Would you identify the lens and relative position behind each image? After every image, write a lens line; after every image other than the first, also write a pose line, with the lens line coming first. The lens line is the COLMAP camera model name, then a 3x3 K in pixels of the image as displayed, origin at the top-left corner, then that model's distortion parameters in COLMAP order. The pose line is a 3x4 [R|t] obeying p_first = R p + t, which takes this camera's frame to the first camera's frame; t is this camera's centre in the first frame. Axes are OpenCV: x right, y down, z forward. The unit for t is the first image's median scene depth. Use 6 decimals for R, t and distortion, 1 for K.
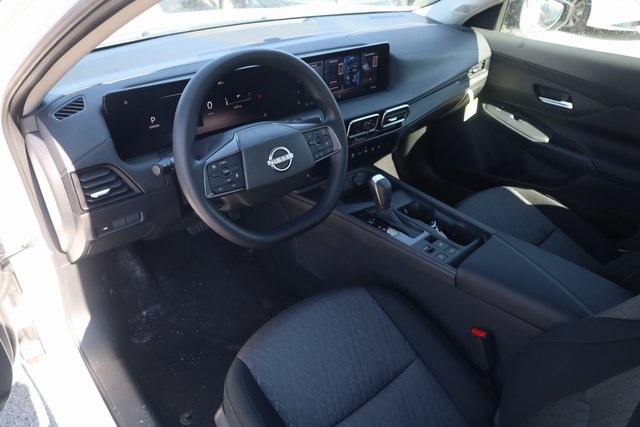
lens RADIAL K [[436.1, 0, 320.0], [0, 436.1, 213.5], [0, 0, 1]] dist [-0.010451, -0.001627]
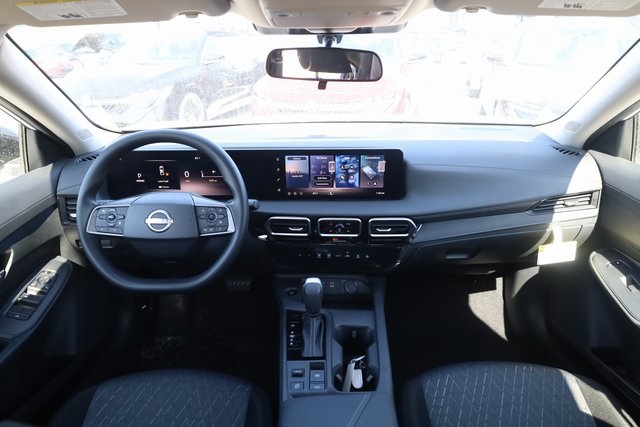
lens RADIAL K [[436.1, 0, 320.0], [0, 436.1, 213.5], [0, 0, 1]] dist [-0.010451, -0.001627]
pose [[0.748550, 0.199798, -0.632261, 0.685663], [-0.340190, 0.934186, -0.107552, -0.118610], [0.569160, 0.295597, 0.767254, 0.258637]]
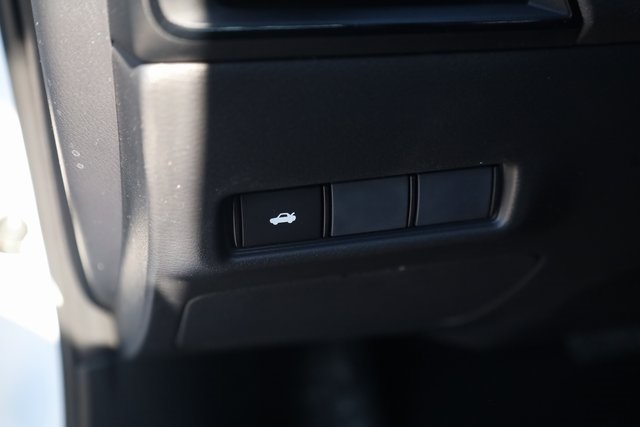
lens RADIAL K [[905.7, 0, 320.0], [0, 905.7, 213.5], [0, 0, 1]] dist [0.000412, 0.000262]
pose [[0.895115, 0.192469, -0.402150, -0.265621], [-0.222538, 0.974494, -0.028938, 0.028813], [0.386323, 0.115396, 0.915117, 0.534687]]
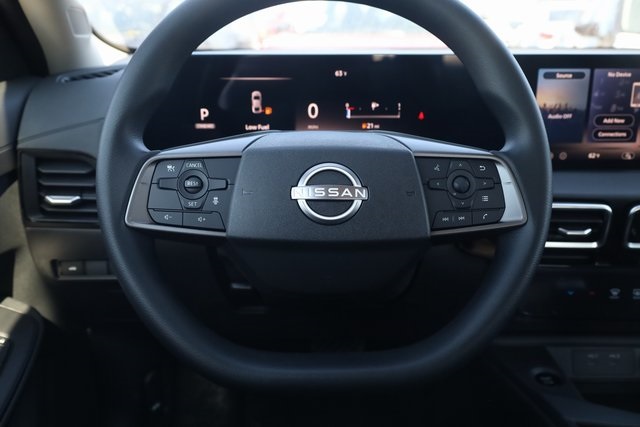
lens RADIAL K [[581.8, 0, 320.0], [0, 581.8, 213.5], [0, 0, 1]] dist [-0.006890, -0.008047]
pose [[0.773045, 0.154888, -0.615151, 0.182501], [-0.333145, 0.924365, -0.185911, 0.000597], [0.539829, 0.348653, 0.766176, 0.414866]]
